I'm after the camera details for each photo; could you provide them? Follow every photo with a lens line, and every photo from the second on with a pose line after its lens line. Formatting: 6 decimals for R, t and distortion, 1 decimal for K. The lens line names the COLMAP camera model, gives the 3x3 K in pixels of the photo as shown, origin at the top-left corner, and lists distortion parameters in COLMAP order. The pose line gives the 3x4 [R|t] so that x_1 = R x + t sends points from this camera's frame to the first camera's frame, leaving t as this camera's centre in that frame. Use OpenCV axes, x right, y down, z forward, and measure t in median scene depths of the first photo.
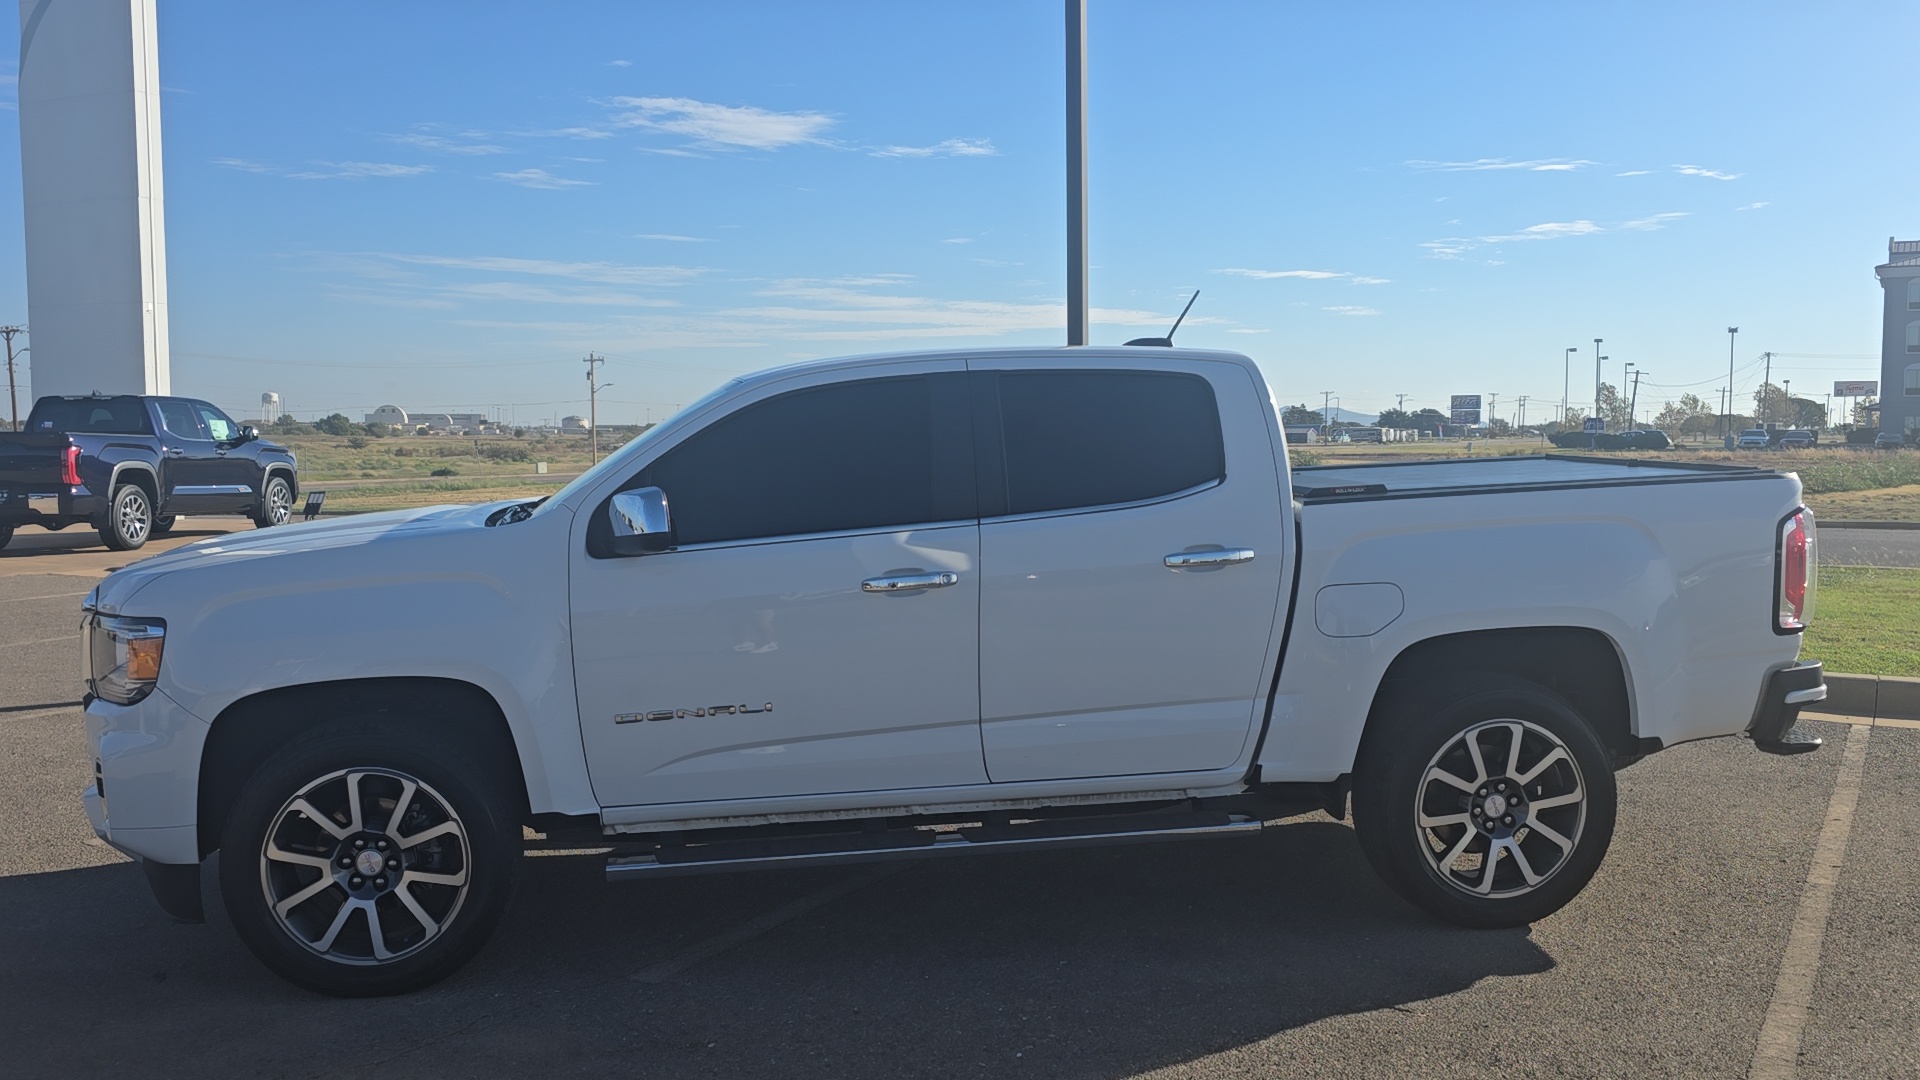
lens RADIAL K [[1592.4, 0, 952.9], [0, 1592.4, 537.7], [0, 0, 1]] dist [-0.000547, 0.006802]
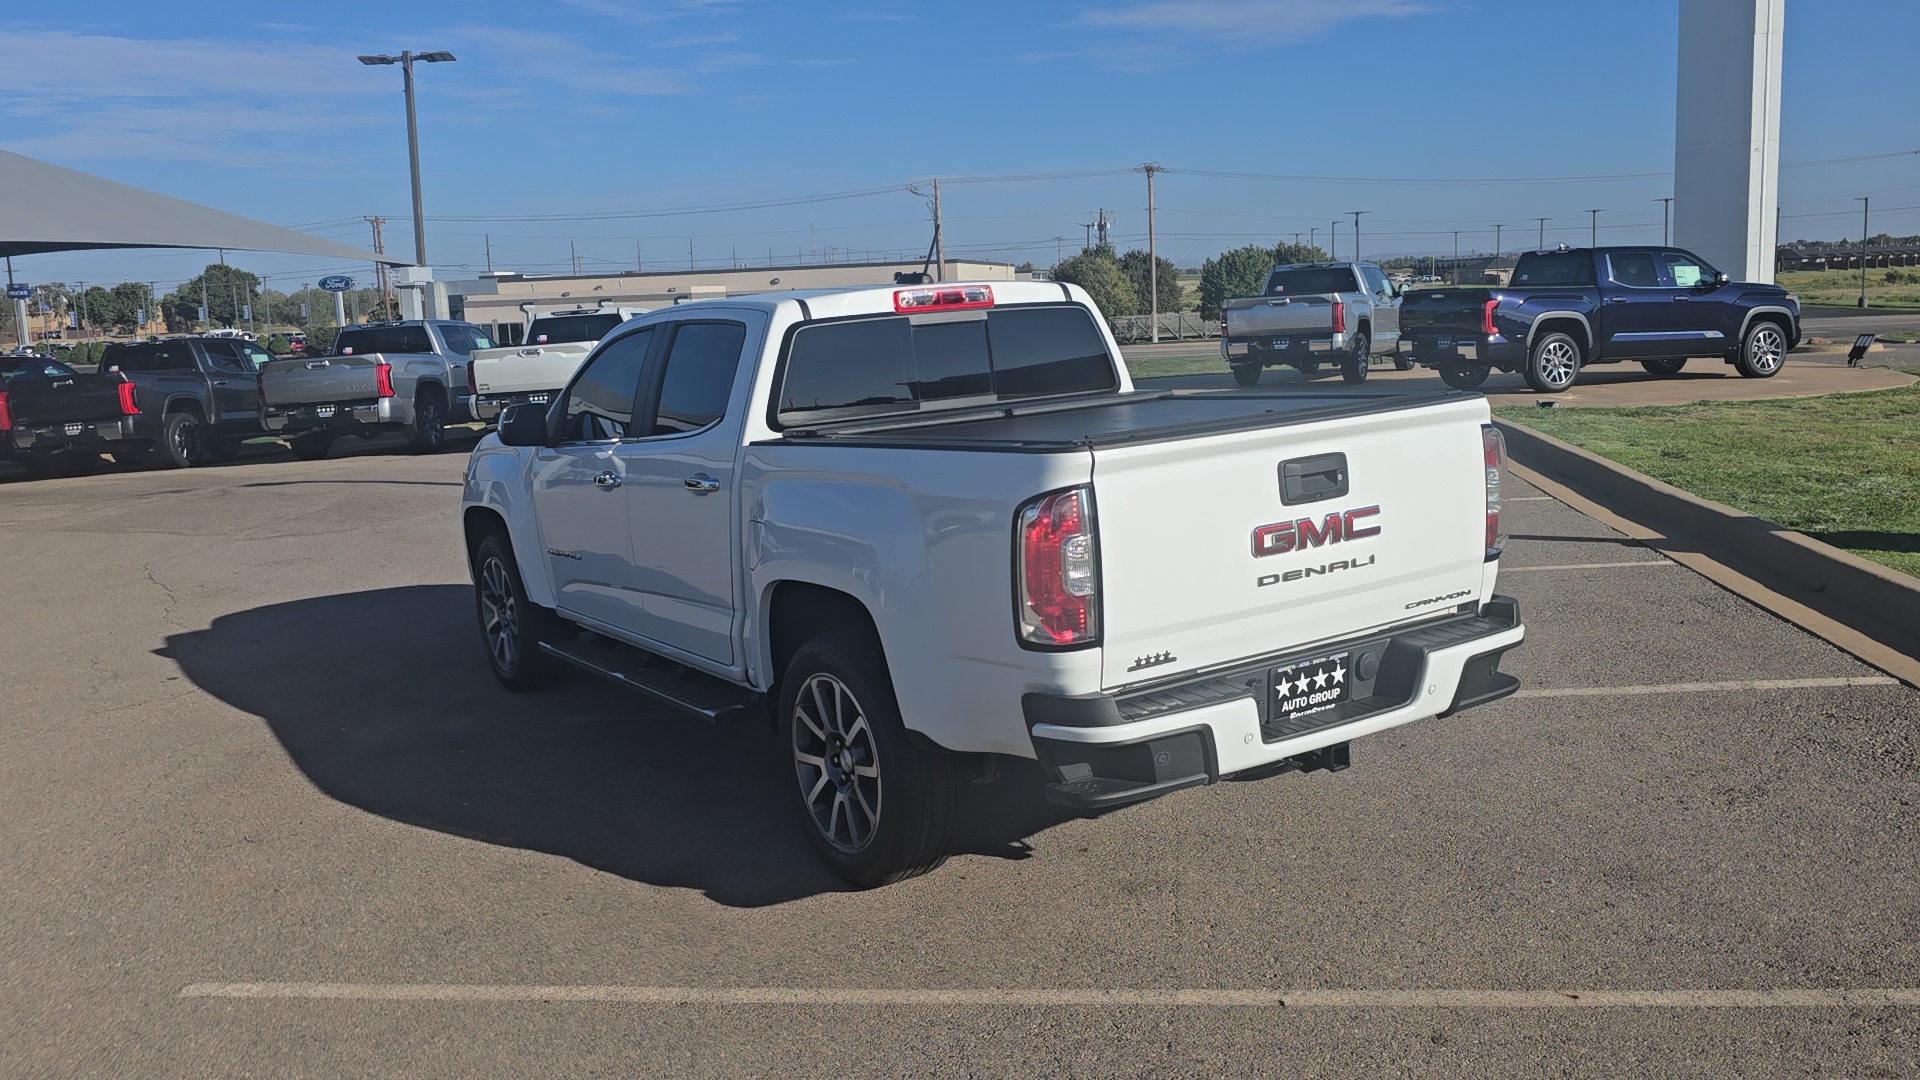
lens RADIAL K [[1592.4, 0, 949.1], [0, 1592.4, 531.2], [0, 0, 1]] dist [-0.000547, 0.006802]
pose [[0.417995, 0.121994, -0.900221, 1.265701], [-0.022108, 0.992015, 0.124169, -0.100514], [0.908180, -0.032000, 0.417354, 0.657586]]
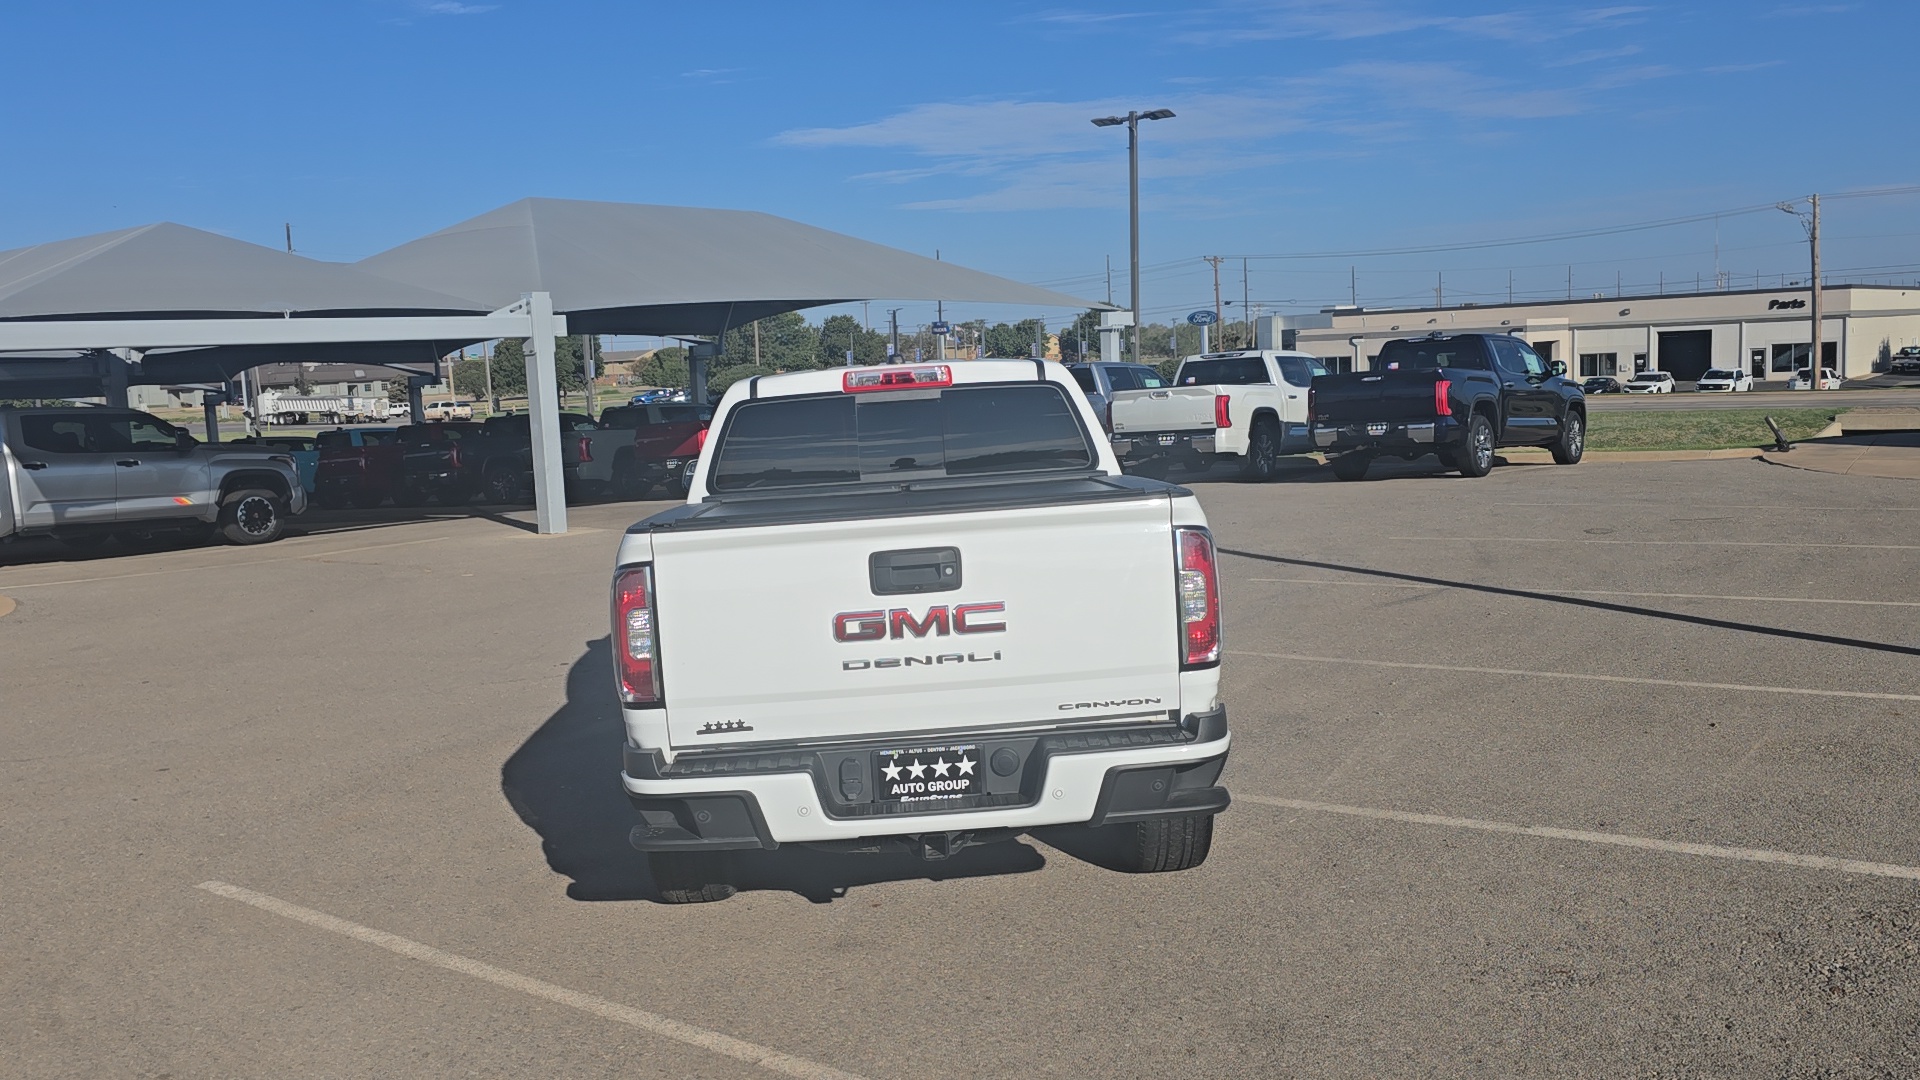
lens RADIAL K [[1592.4, 0, 950.8], [0, 1592.4, 532.3], [0, 0, 1]] dist [-0.000547, 0.006802]
pose [[-0.101089, 0.114924, -0.988217, 1.444937], [-0.022412, 0.992791, 0.117748, -0.153763], [0.994625, 0.034051, -0.097785, 1.322760]]
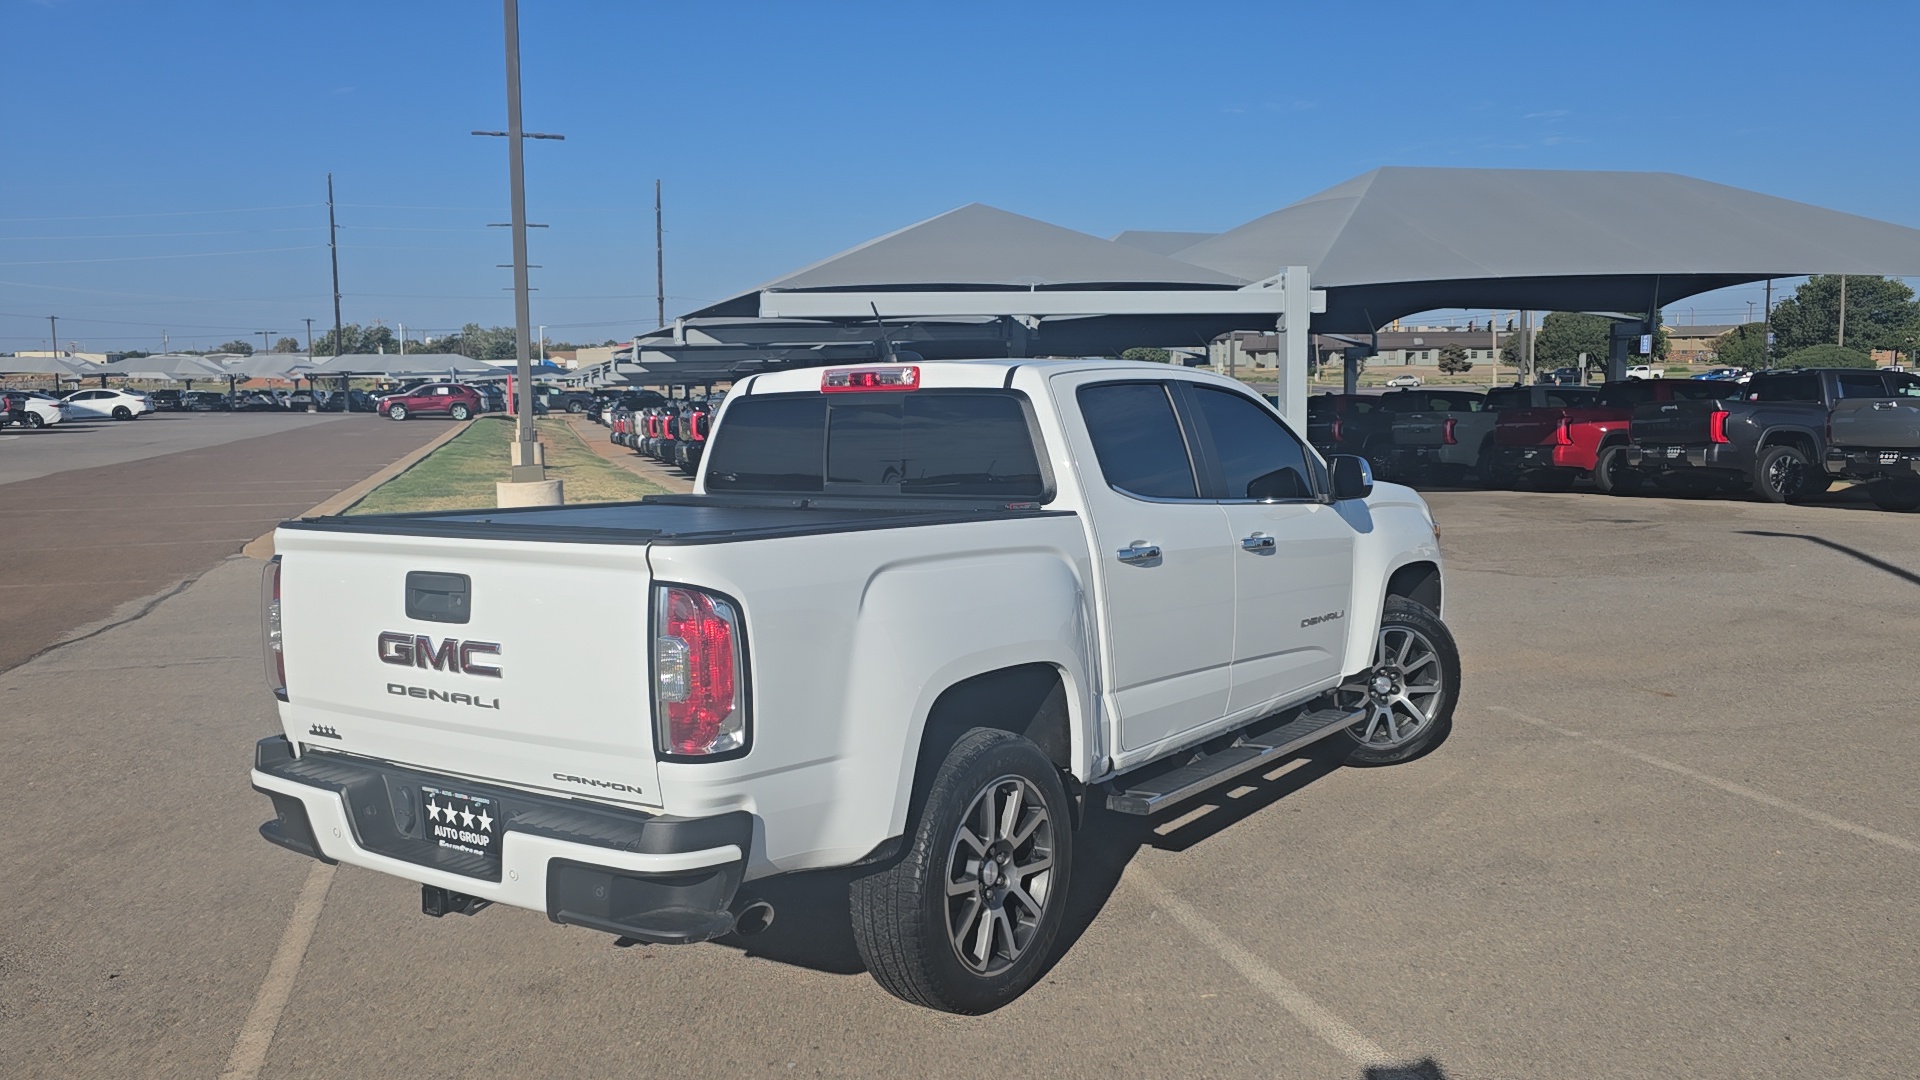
lens RADIAL K [[1592.4, 0, 958.2], [0, 1592.4, 525.4], [0, 0, 1]] dist [-0.000547, 0.006802]
pose [[-0.682388, 0.086367, -0.725870, 0.959151], [-0.036820, 0.987674, 0.152132, -0.195498], [0.730062, 0.130540, -0.670797, 1.959418]]
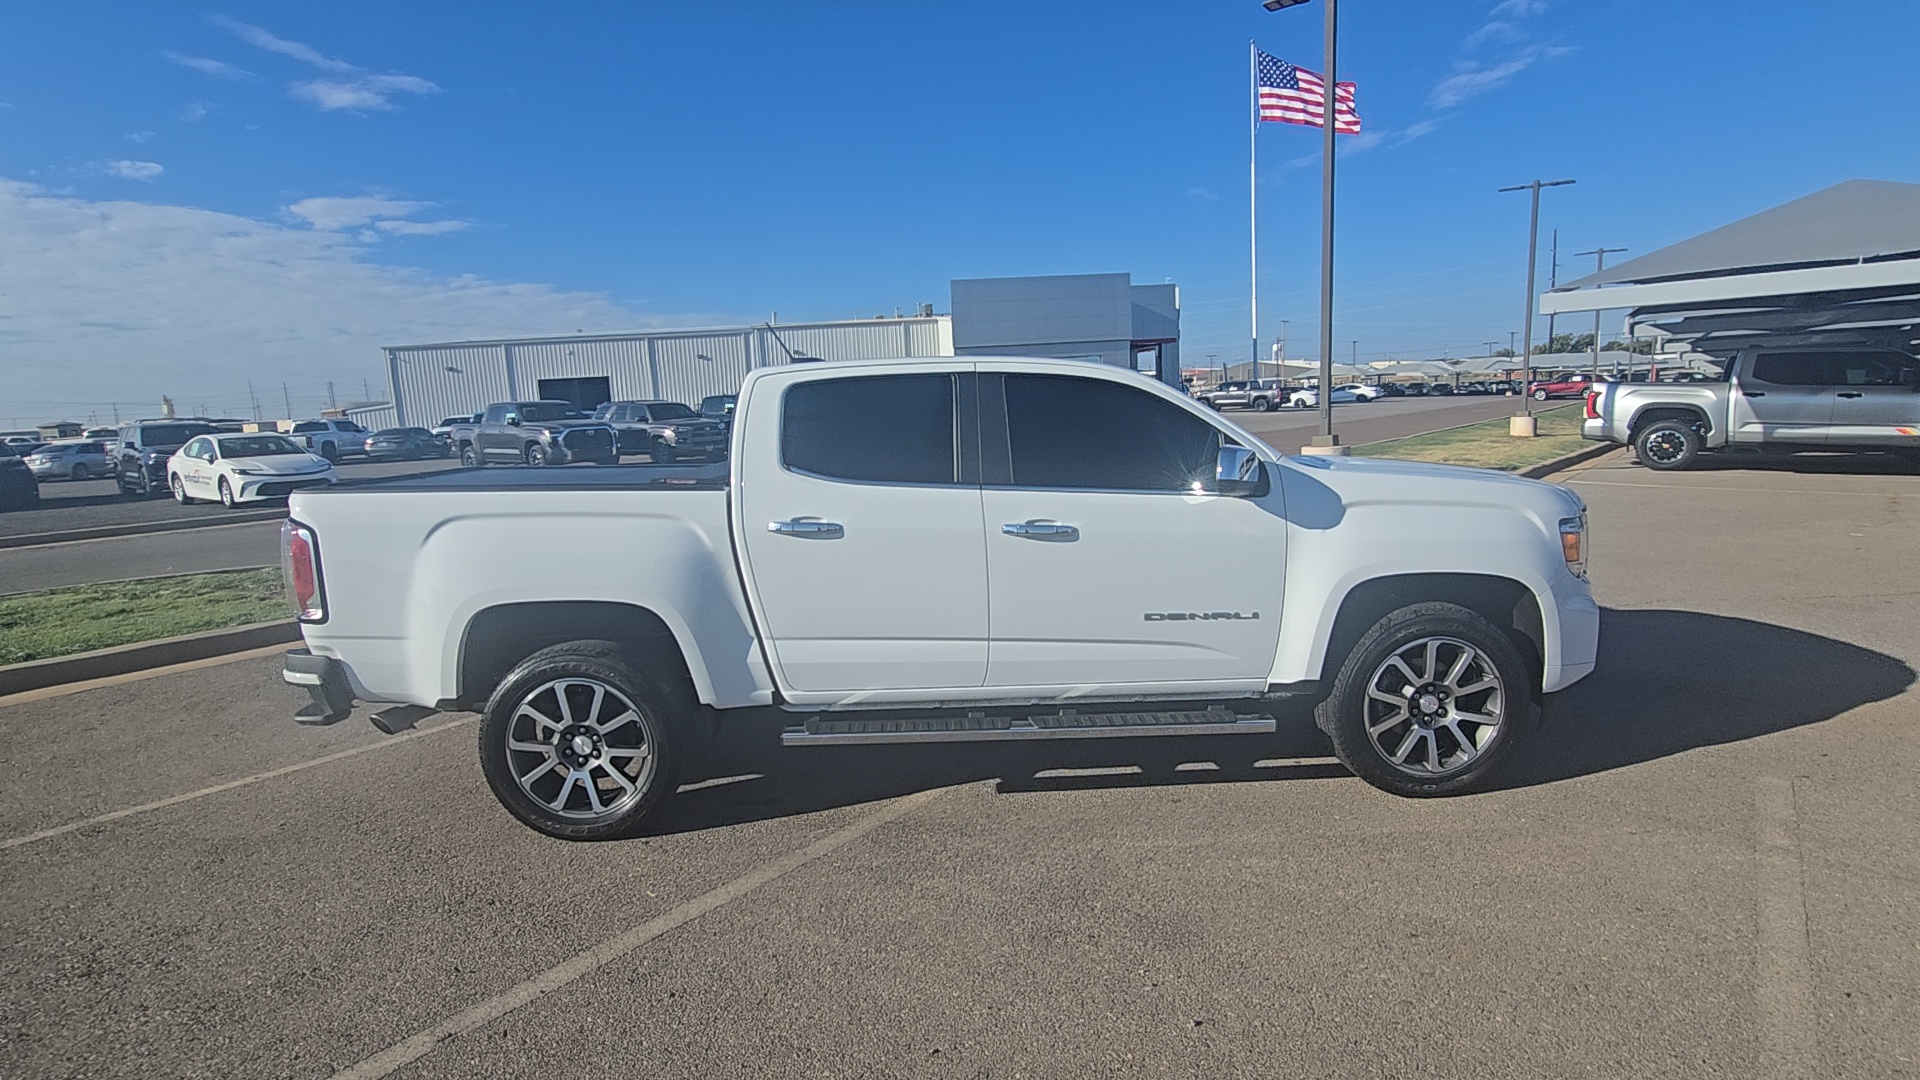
lens RADIAL K [[964.4, 0, 953.3], [0, 964.4, 552.4], [0, 0, 1]] dist [-0.000883, 0.000676]
pose [[-0.991626, 0.032013, 0.125114, -0.098328], [0.060185, 0.971710, 0.228380, -0.166476], [-0.114263, 0.233998, -0.965499, 2.057530]]
